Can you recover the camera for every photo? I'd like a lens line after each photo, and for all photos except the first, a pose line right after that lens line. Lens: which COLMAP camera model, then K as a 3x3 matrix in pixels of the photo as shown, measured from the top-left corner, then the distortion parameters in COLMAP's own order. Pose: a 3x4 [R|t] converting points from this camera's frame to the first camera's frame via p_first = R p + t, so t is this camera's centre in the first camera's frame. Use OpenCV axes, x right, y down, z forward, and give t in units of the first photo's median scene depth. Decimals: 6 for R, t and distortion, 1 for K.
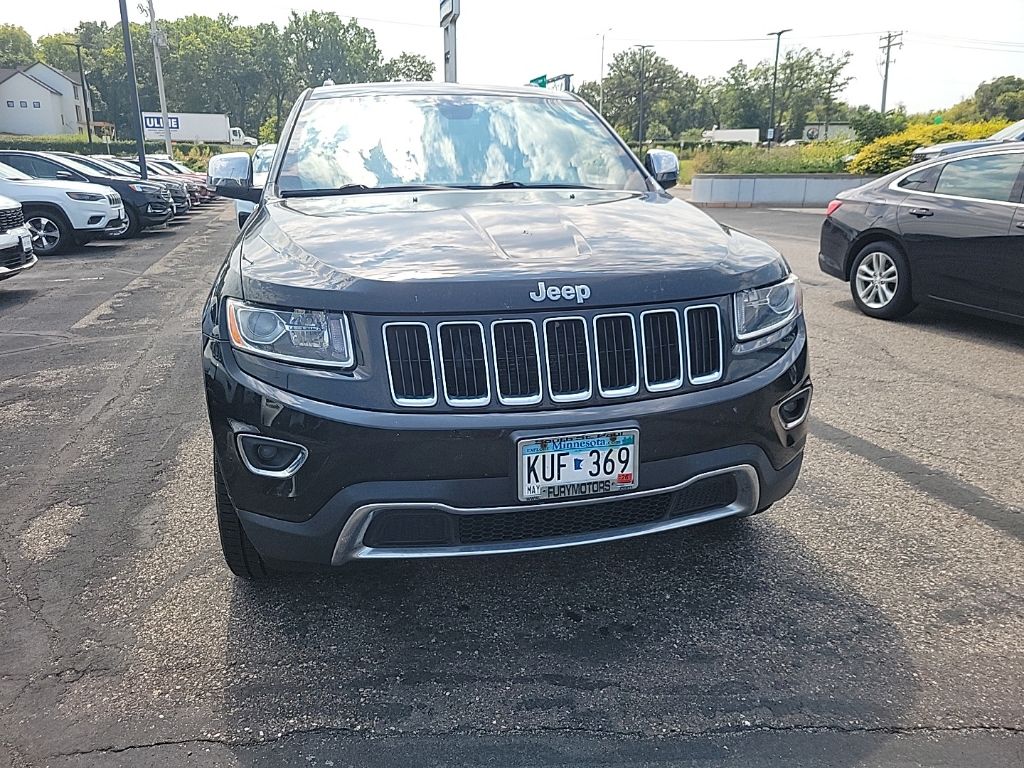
lens RADIAL K [[777.2, 0, 518.0], [0, 777.2, 359.9], [0, 0, 1]] dist [0.050327, -0.035053]
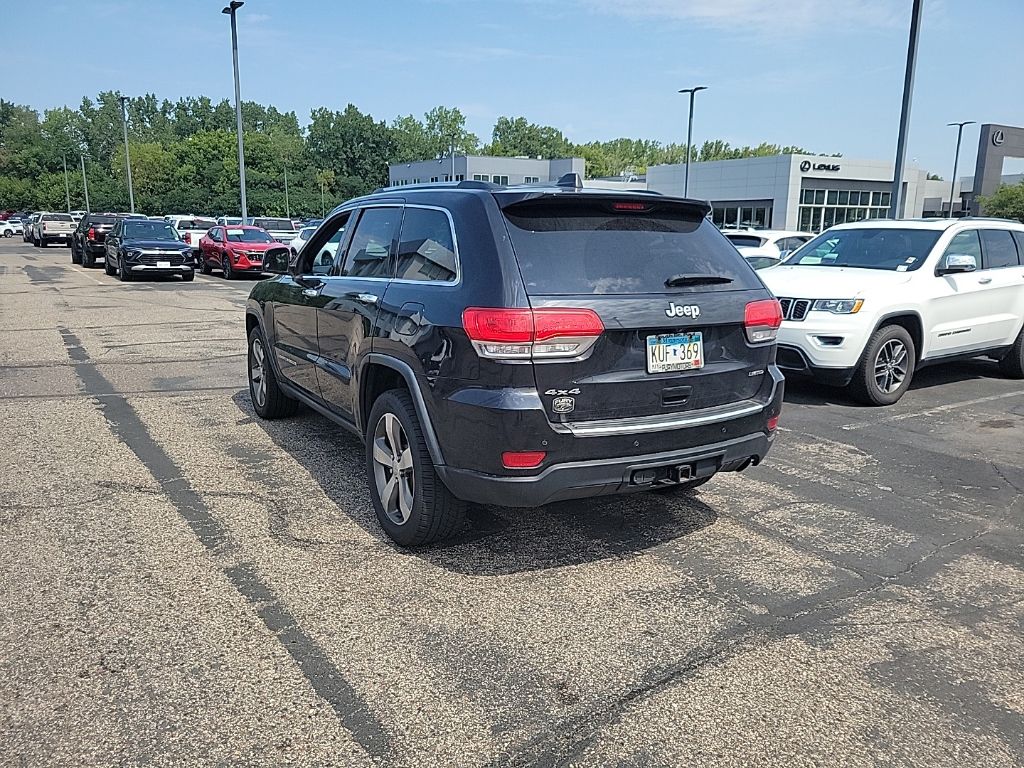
lens RADIAL K [[770.8, 0, 519.3], [0, 770.8, 376.8], [0, 0, 1]] dist [0.055476, -0.039502]
pose [[-0.953783, 0.049414, -0.296404, 0.302552], [-0.080117, 0.908865, 0.409323, -1.072604], [0.289618, 0.414153, -0.862902, 3.932091]]
